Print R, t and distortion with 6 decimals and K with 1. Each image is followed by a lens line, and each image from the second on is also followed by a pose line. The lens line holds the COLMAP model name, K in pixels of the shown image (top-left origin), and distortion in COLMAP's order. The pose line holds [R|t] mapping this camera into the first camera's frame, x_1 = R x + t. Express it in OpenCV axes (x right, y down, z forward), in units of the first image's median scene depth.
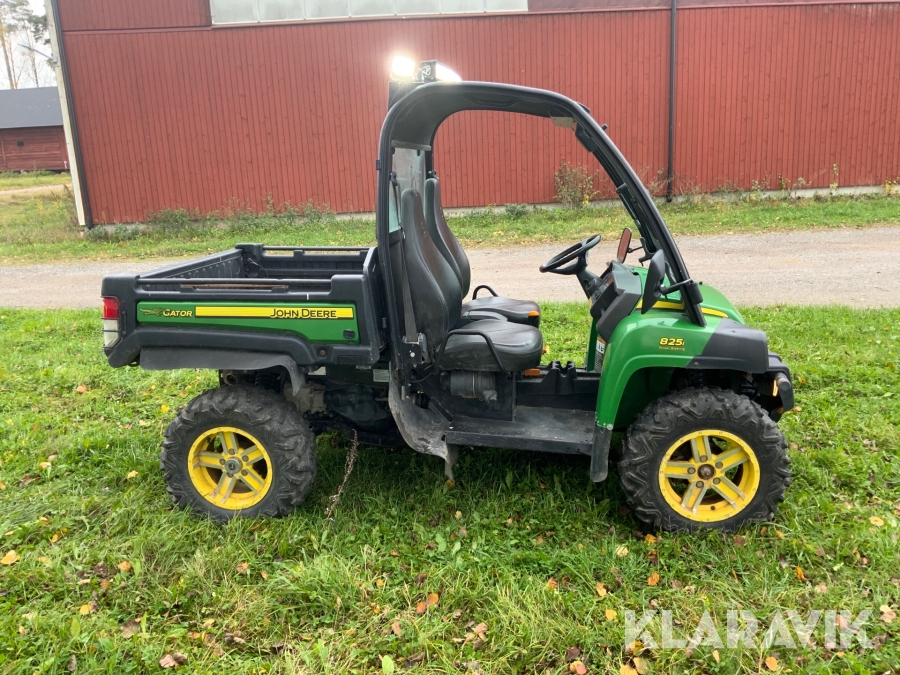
lens RADIAL K [[716.9, 0, 450.0], [0, 716.9, 337.5], [0, 0, 1]] dist [0.040264, -0.072295]
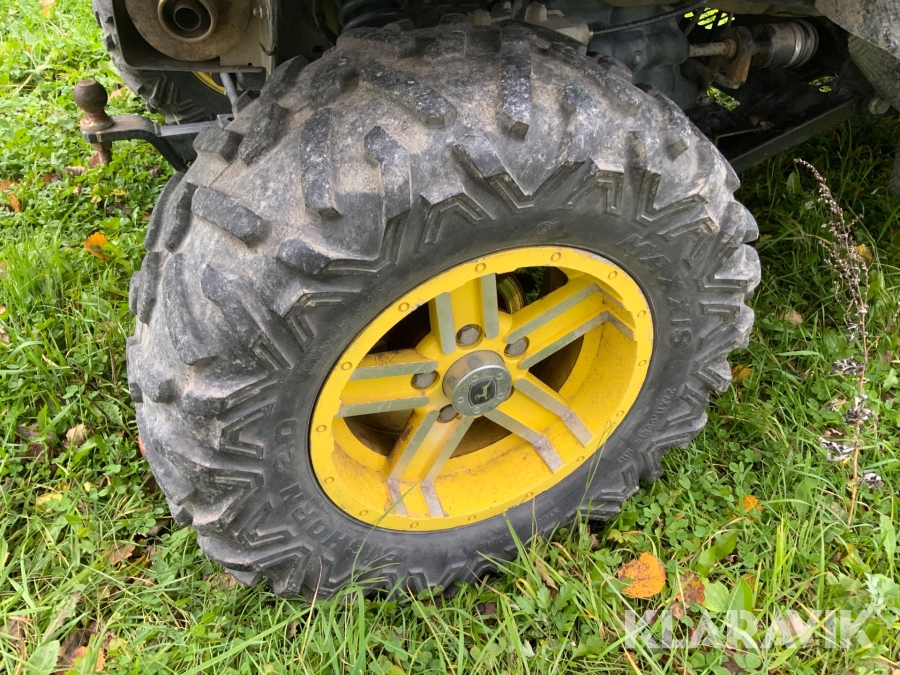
lens RADIAL K [[716.9, 0, 450.0], [0, 716.9, 337.5], [0, 0, 1]] dist [0.040264, -0.072295]
pose [[0.885108, -0.263126, 0.383860, -0.394791], [0.053645, 0.877008, 0.477472, 0.046124], [-0.462284, -0.402022, 0.790362, 0.809238]]
